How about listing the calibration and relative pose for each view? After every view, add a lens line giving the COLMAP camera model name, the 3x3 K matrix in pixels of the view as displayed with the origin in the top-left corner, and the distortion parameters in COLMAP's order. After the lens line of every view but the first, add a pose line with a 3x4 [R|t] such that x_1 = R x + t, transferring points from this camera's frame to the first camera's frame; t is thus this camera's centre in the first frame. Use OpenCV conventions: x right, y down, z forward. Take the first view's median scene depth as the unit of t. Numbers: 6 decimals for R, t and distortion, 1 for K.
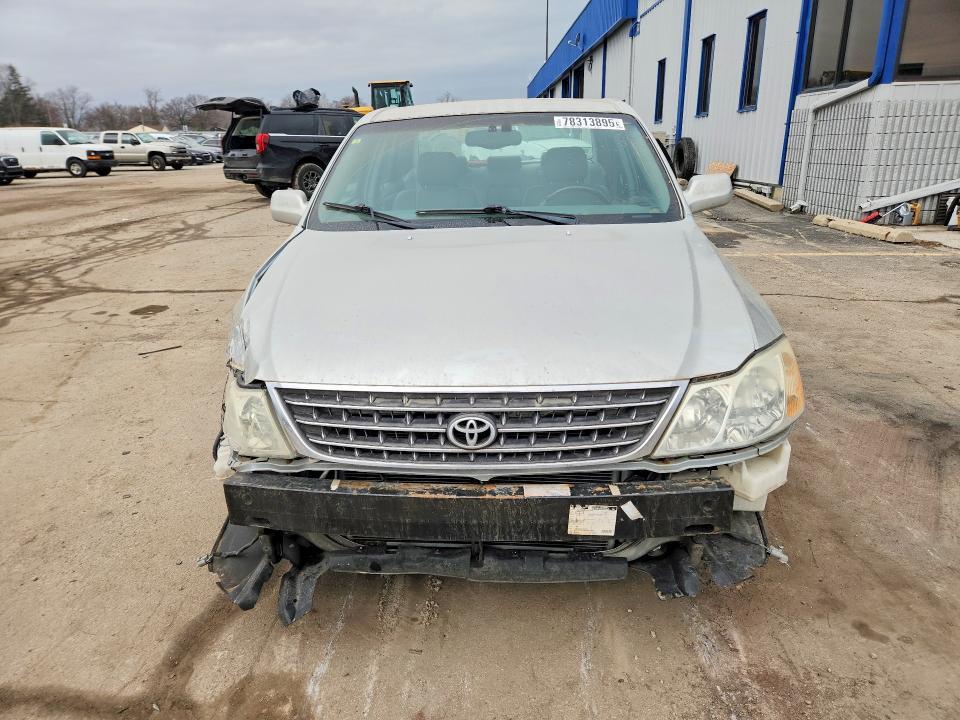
lens RADIAL K [[685.6, 0, 480.0], [0, 685.6, 360.0], [0, 0, 1]] dist [0.019862, -0.001552]
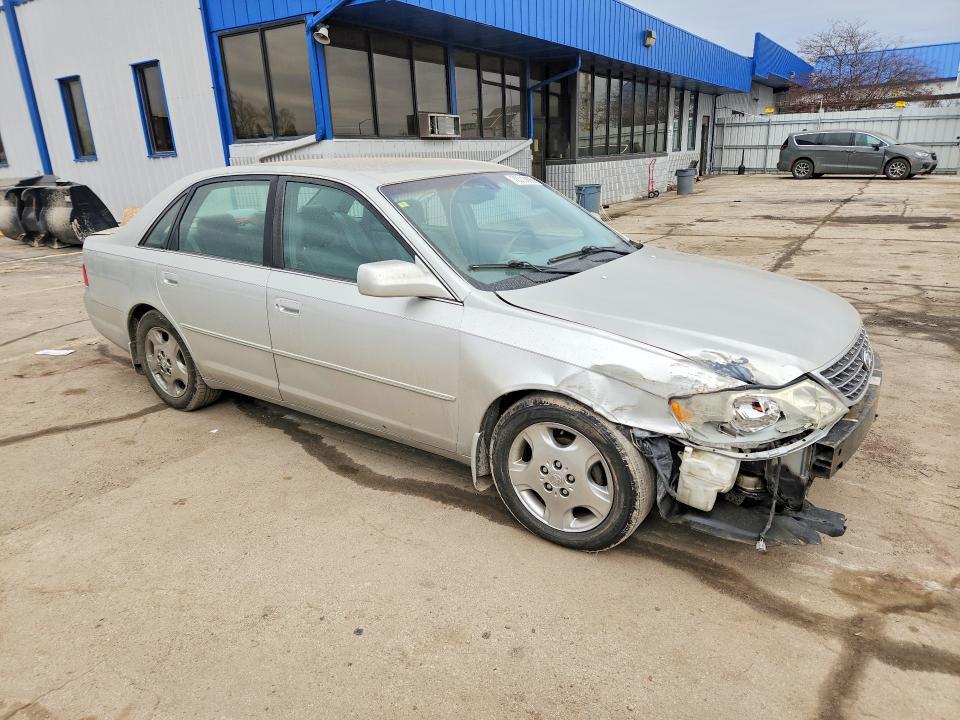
lens RADIAL K [[685.6, 0, 480.0], [0, 685.6, 360.0], [0, 0, 1]] dist [0.019862, -0.001552]
pose [[0.494795, -0.244371, 0.833943, -0.403912], [0.288125, 0.951498, 0.107868, -0.075149], [-0.819855, 0.186908, 0.541206, 0.178416]]
